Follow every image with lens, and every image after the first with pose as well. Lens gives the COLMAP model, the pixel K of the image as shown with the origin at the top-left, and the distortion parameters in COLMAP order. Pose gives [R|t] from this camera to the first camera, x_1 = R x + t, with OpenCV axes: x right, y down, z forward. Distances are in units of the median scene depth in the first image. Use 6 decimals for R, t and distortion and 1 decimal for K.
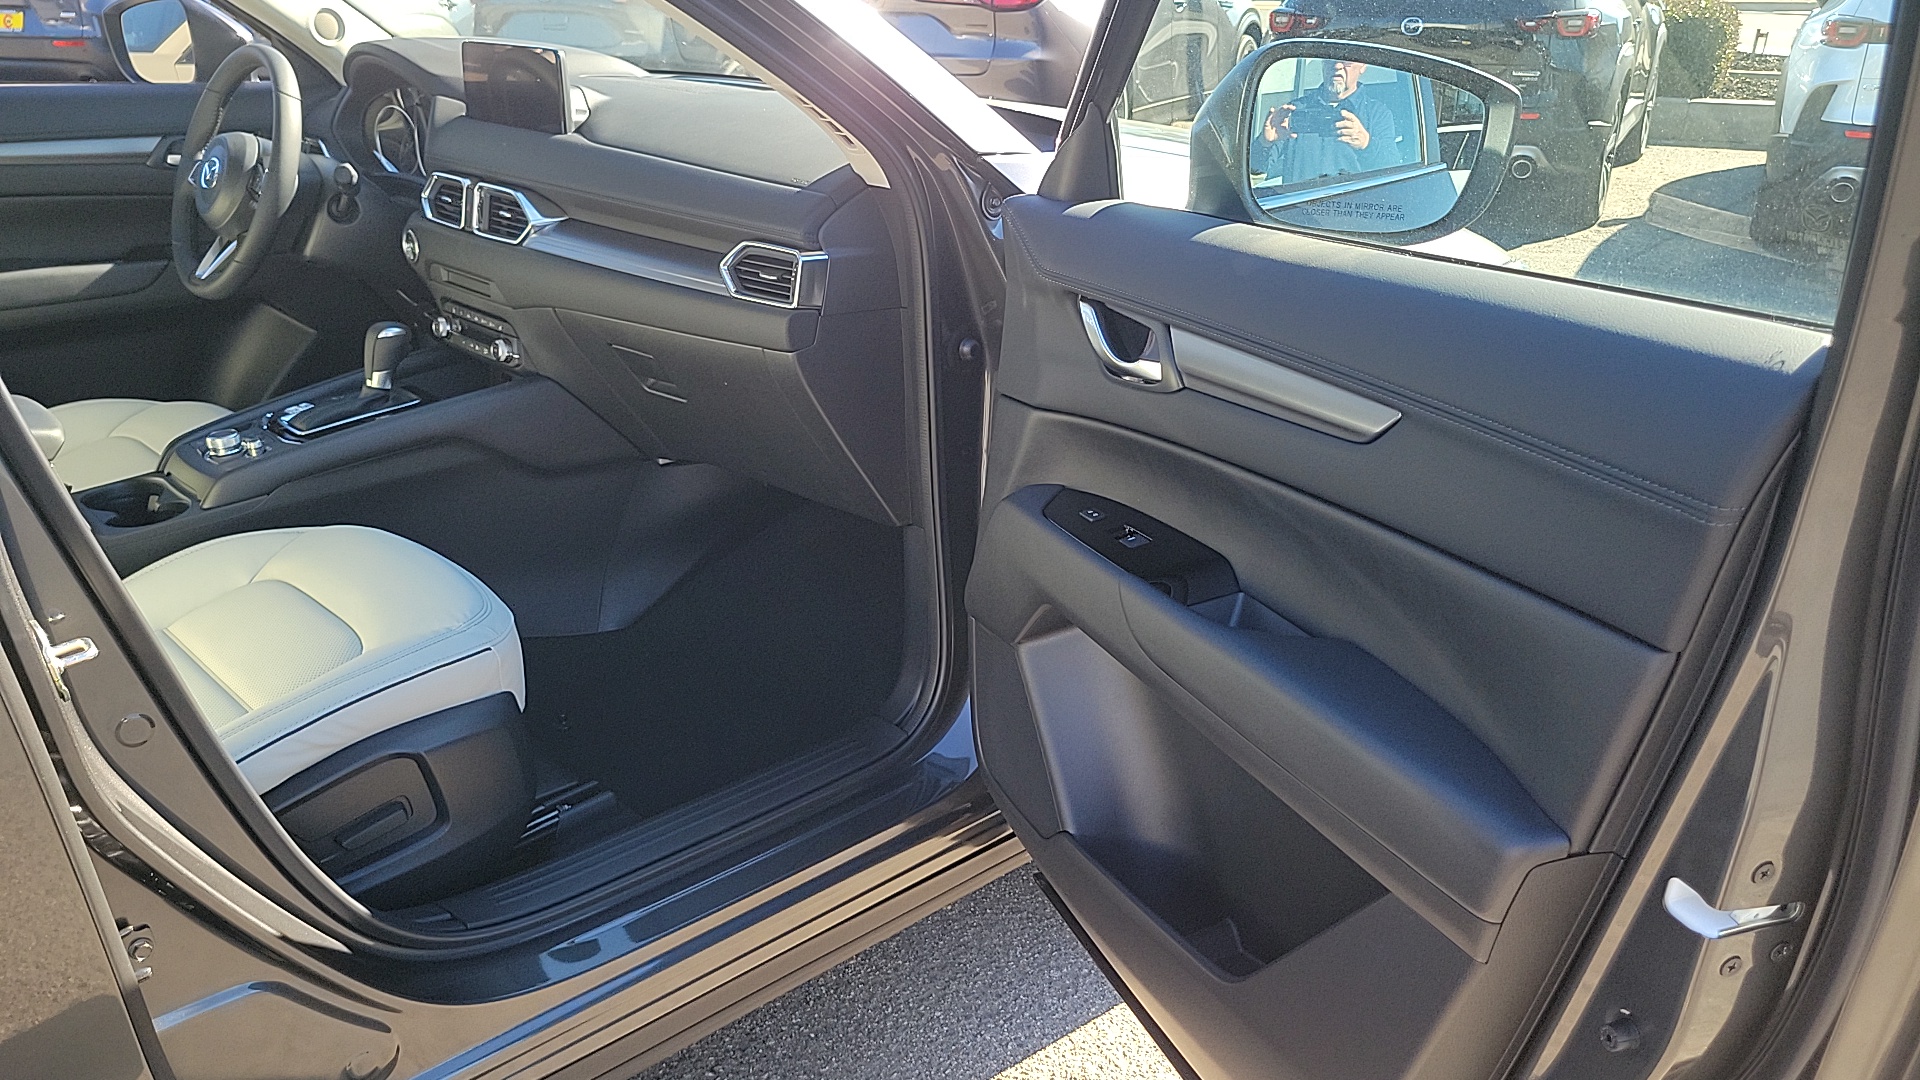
lens RADIAL K [[1439.9, 0, 960.0], [0, 1439.9, 540.0], [0, 0, 1]] dist [0.022986, -0.006485]
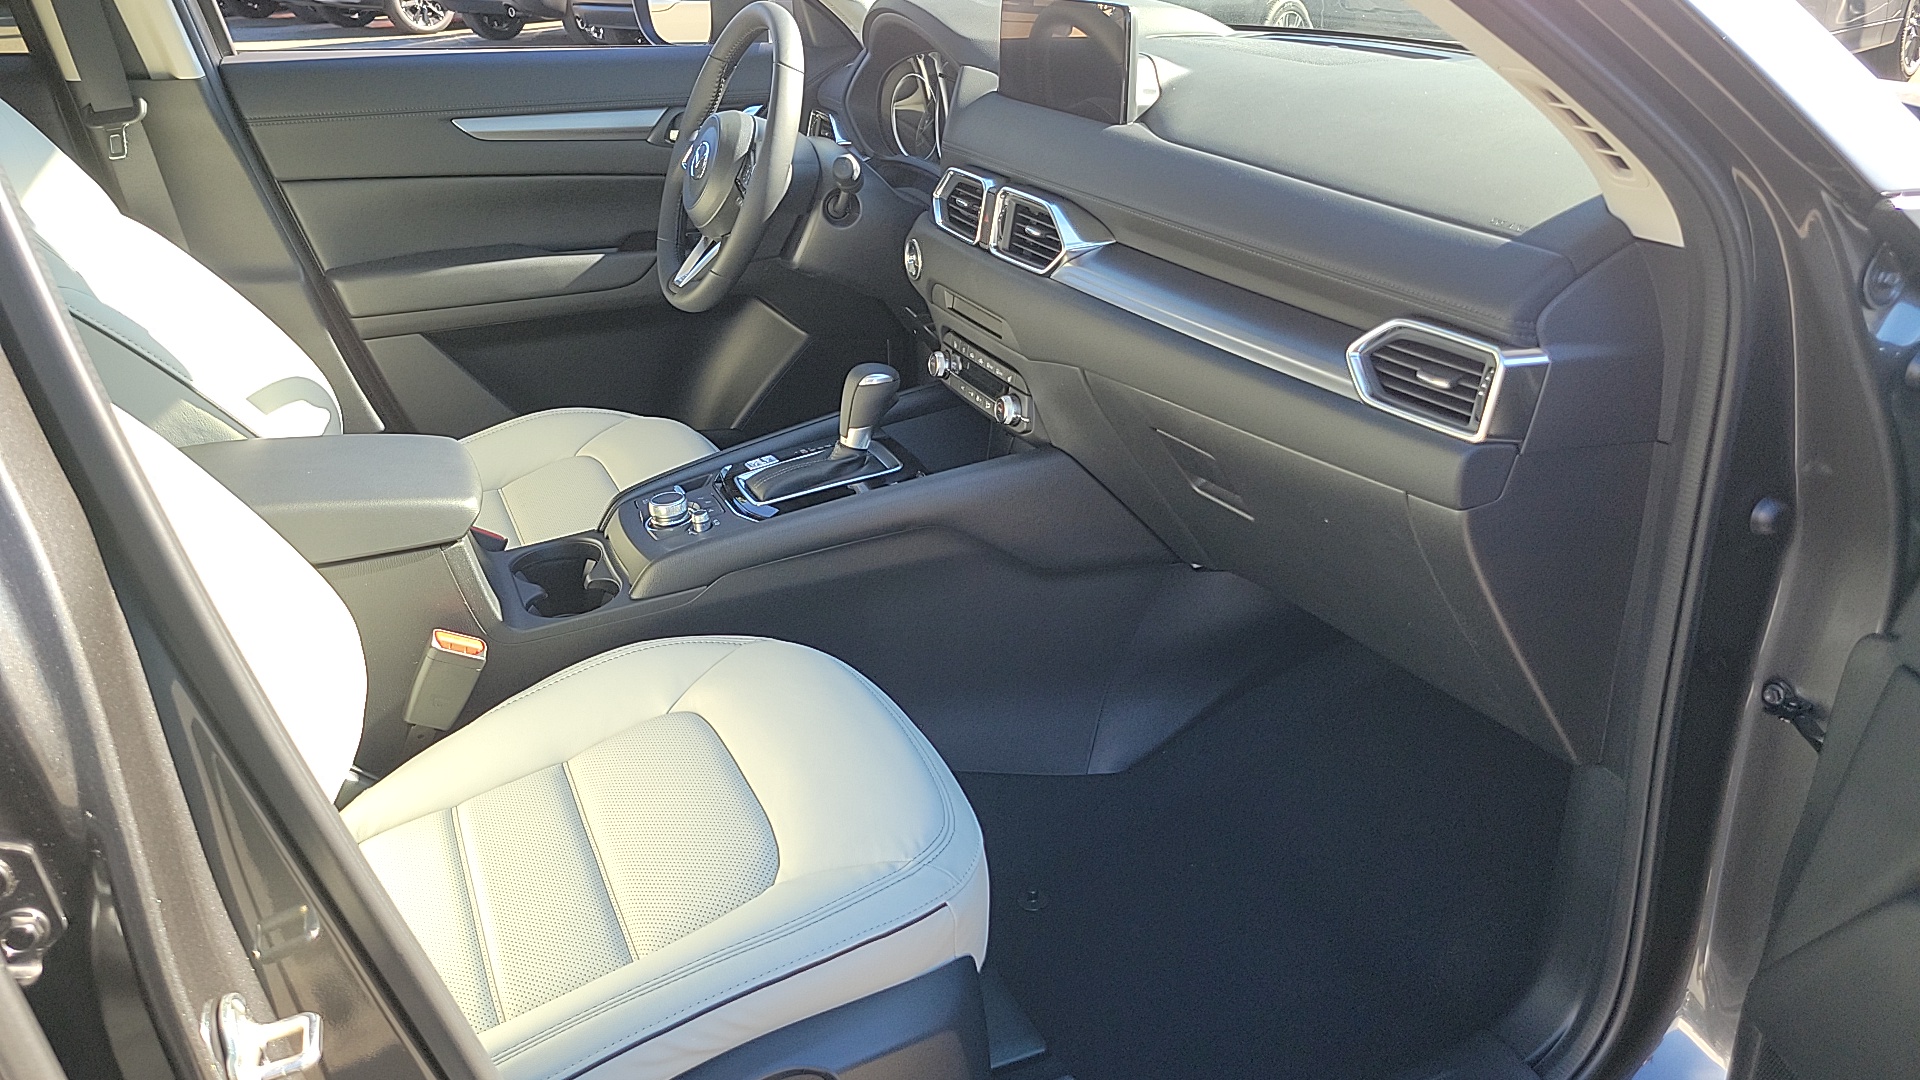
lens RADIAL K [[1416.1, 0, 928.4], [0, 1416.1, 541.9], [0, 0, 1]] dist [0.058643, -0.053947]
pose [[0.934842, 0.118836, -0.334587, -0.098604], [-0.103904, 0.992637, 0.062249, -0.104097], [0.339521, -0.023429, 0.940307, 0.282224]]
